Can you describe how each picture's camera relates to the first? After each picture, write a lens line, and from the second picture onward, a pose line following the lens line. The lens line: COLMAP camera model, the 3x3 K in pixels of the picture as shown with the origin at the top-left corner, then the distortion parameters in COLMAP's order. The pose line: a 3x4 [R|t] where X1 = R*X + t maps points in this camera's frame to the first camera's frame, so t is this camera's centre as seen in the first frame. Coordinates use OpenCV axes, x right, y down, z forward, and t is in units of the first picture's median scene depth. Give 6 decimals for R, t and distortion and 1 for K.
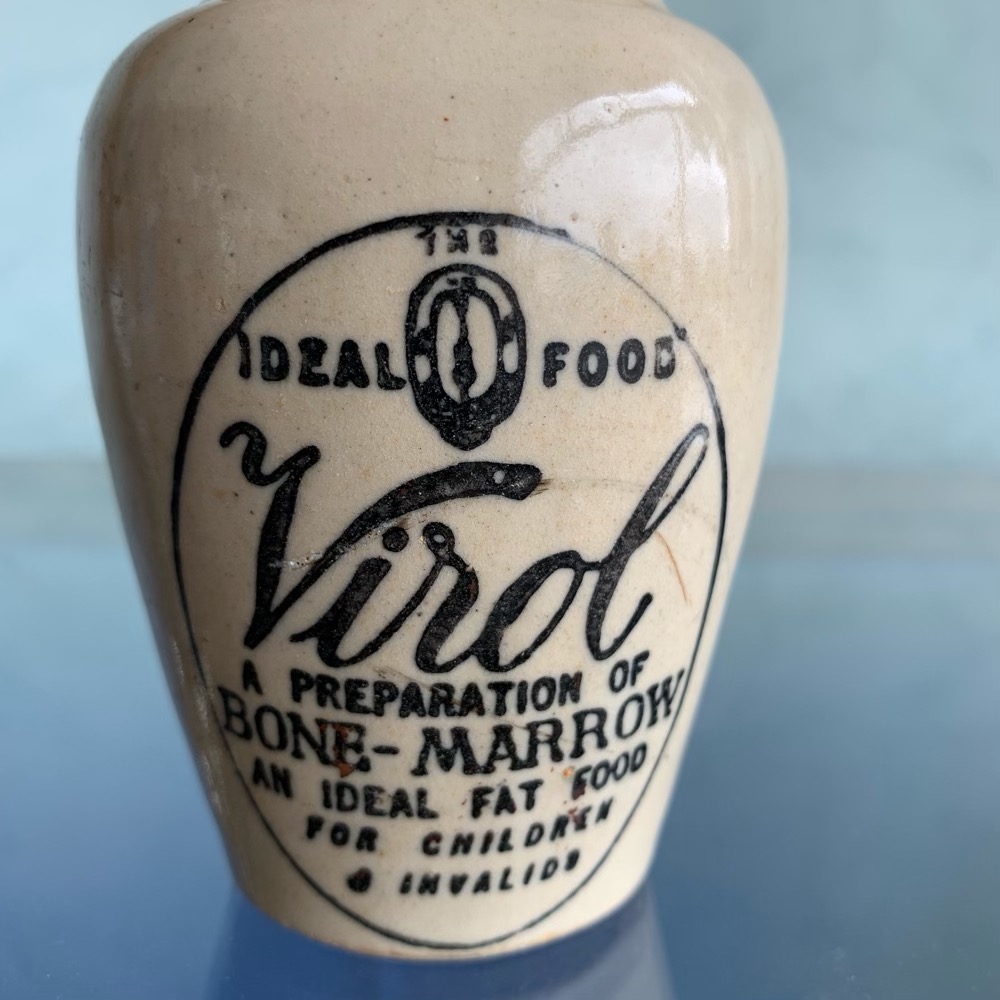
lens RADIAL K [[1037.7, 0, 500.0], [0, 1037.7, 500.0], [0, 0, 1]] dist [0.097576, -0.016283]
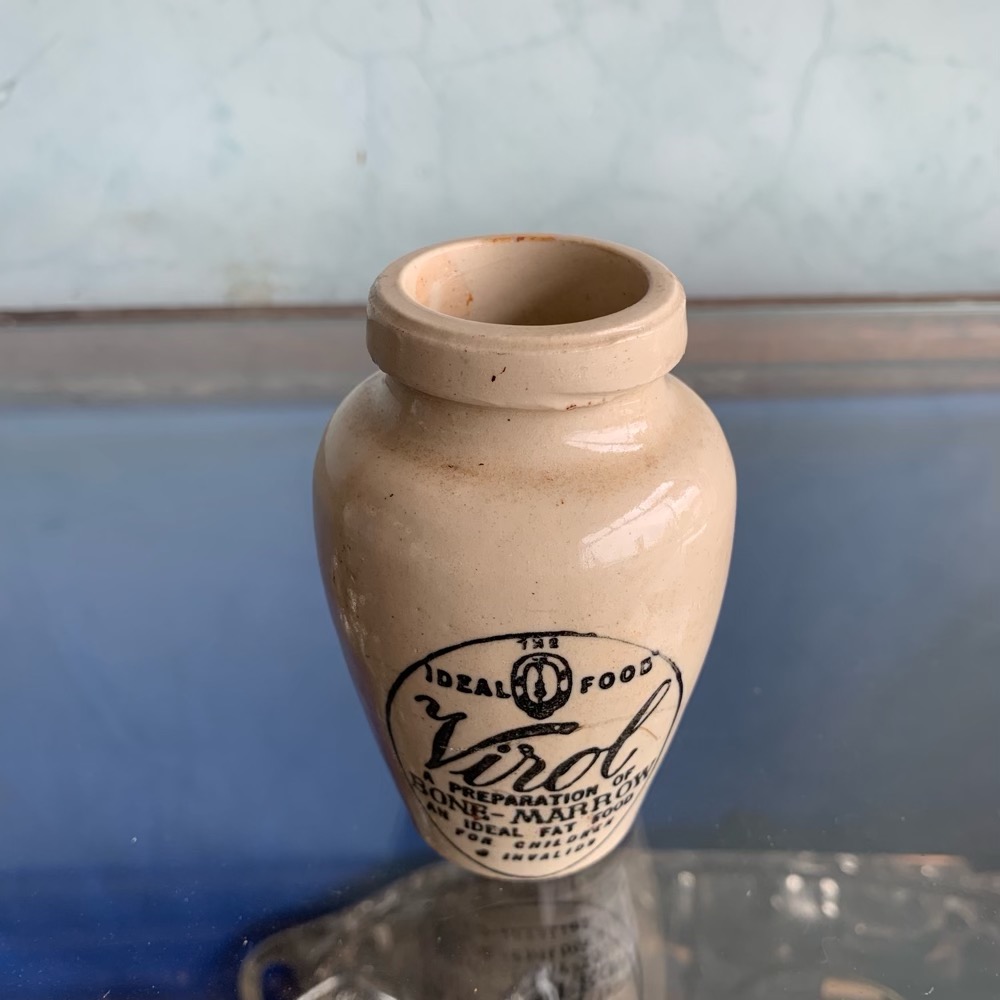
lens RADIAL K [[1037.7, 0, 500.0], [0, 1037.7, 500.0], [0, 0, 1]] dist [0.097576, -0.016283]
pose [[0.998234, 0.024094, -0.054292, -0.011362], [-0.002173, 0.928233, 0.371993, -1.114161], [0.059359, -0.371219, 0.926646, -0.654536]]
